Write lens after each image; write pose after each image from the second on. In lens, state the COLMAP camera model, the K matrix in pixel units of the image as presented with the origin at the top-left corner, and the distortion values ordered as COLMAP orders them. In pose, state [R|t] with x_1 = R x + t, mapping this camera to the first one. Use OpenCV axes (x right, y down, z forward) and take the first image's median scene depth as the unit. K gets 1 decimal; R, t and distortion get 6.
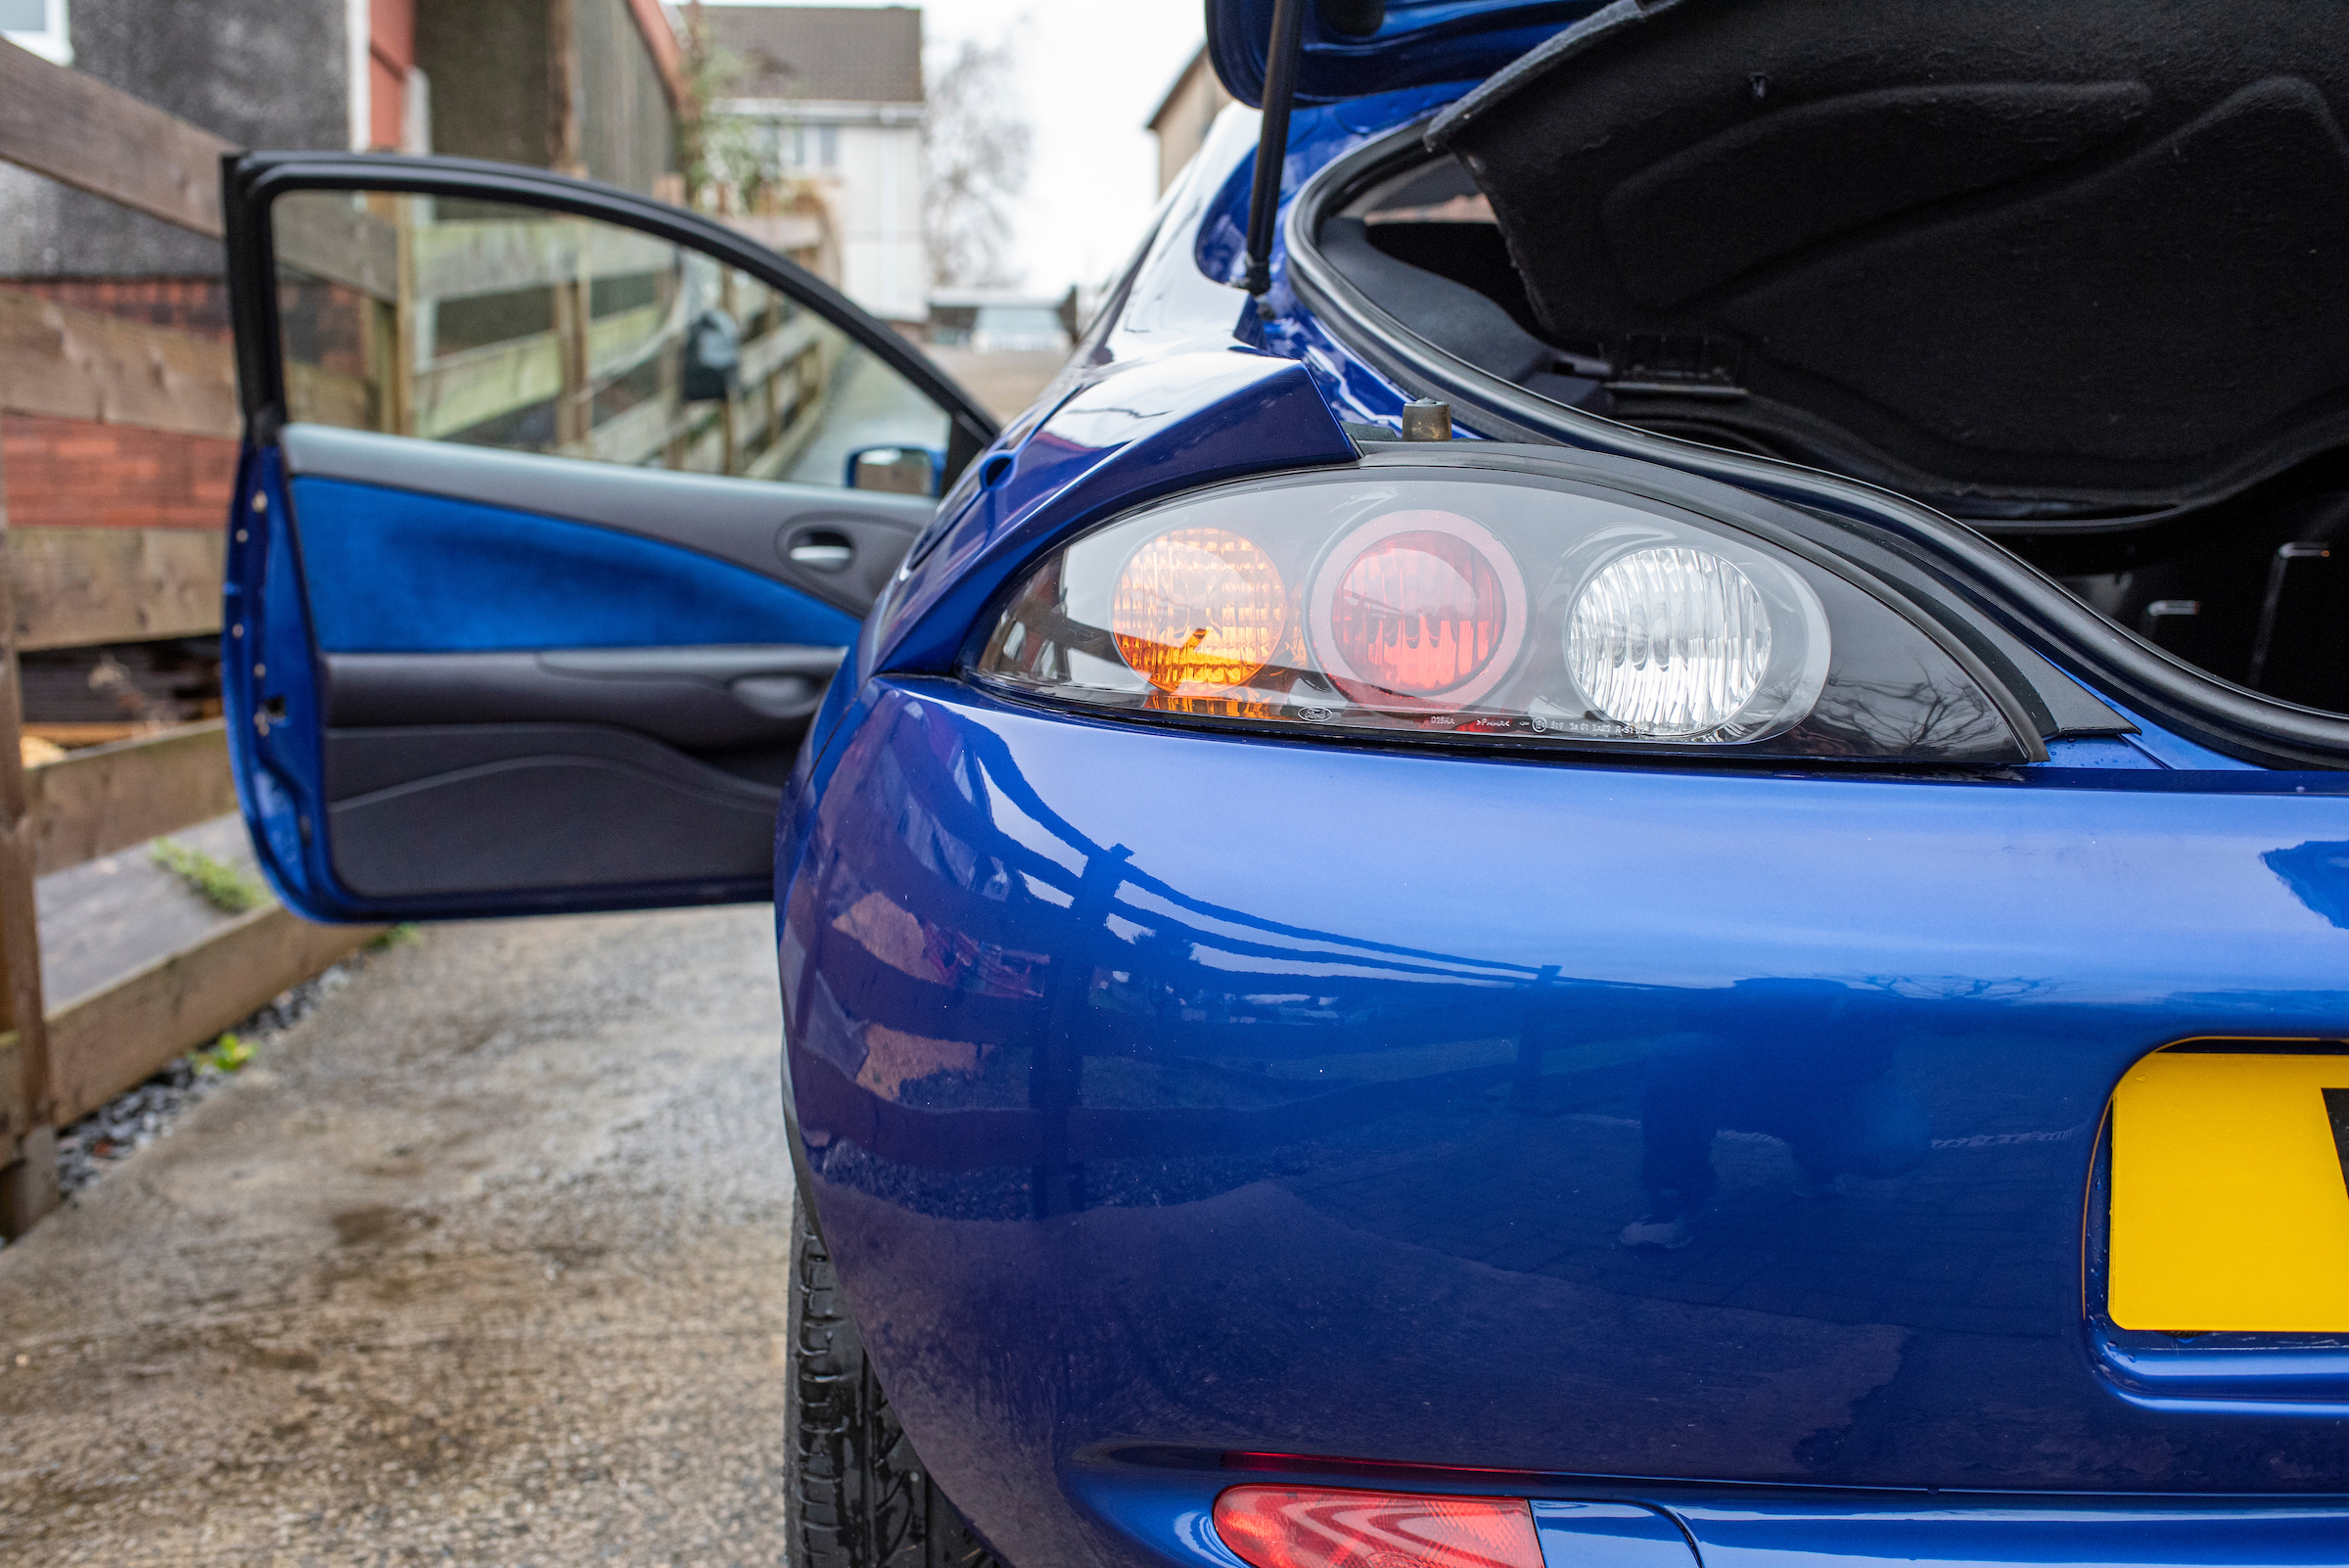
lens RADIAL K [[2293.1, 0, 1169.9], [0, 2293.1, 788.8], [0, 0, 1]] dist [-0.056037, 0.000000]
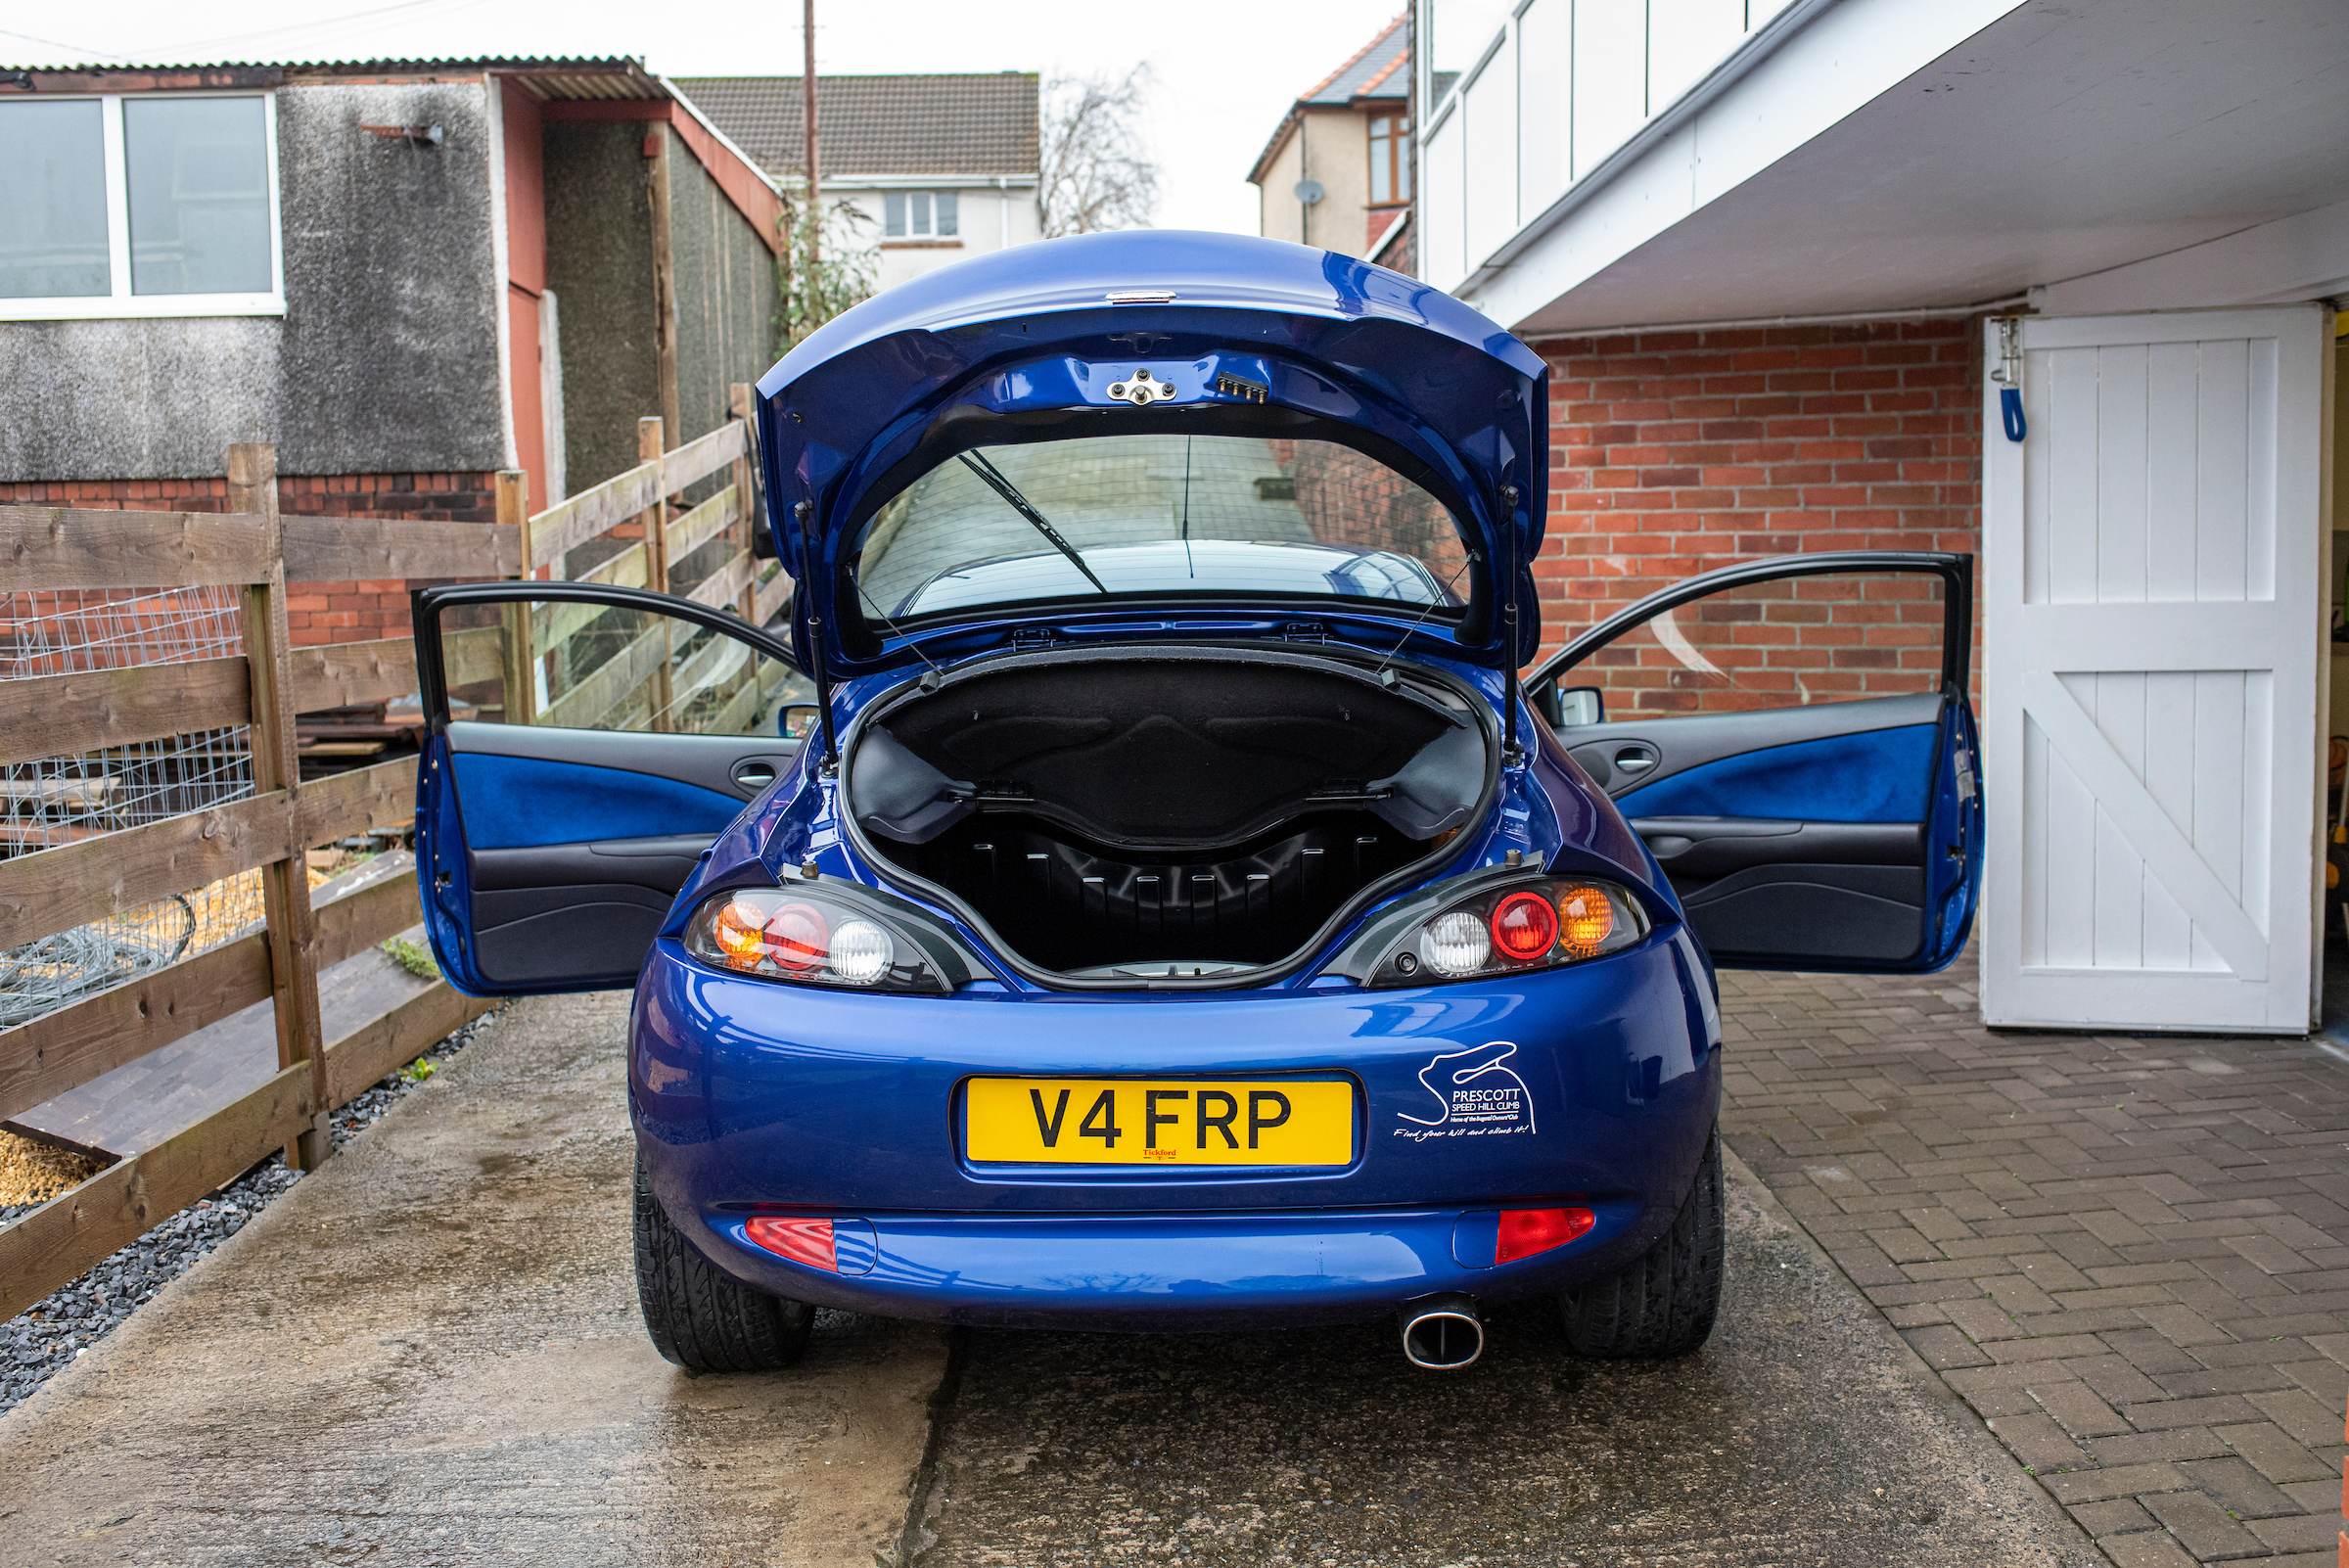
lens RADIAL K [[2293.1, 0, 1171.5], [0, 2293.1, 787.6], [0, 0, 1]] dist [-0.056037, 0.000000]
pose [[0.997580, -0.011652, -0.068541, 0.298964], [0.011603, 0.999932, -0.001120, -0.096835], [0.068549, 0.000322, 0.997648, -0.747874]]
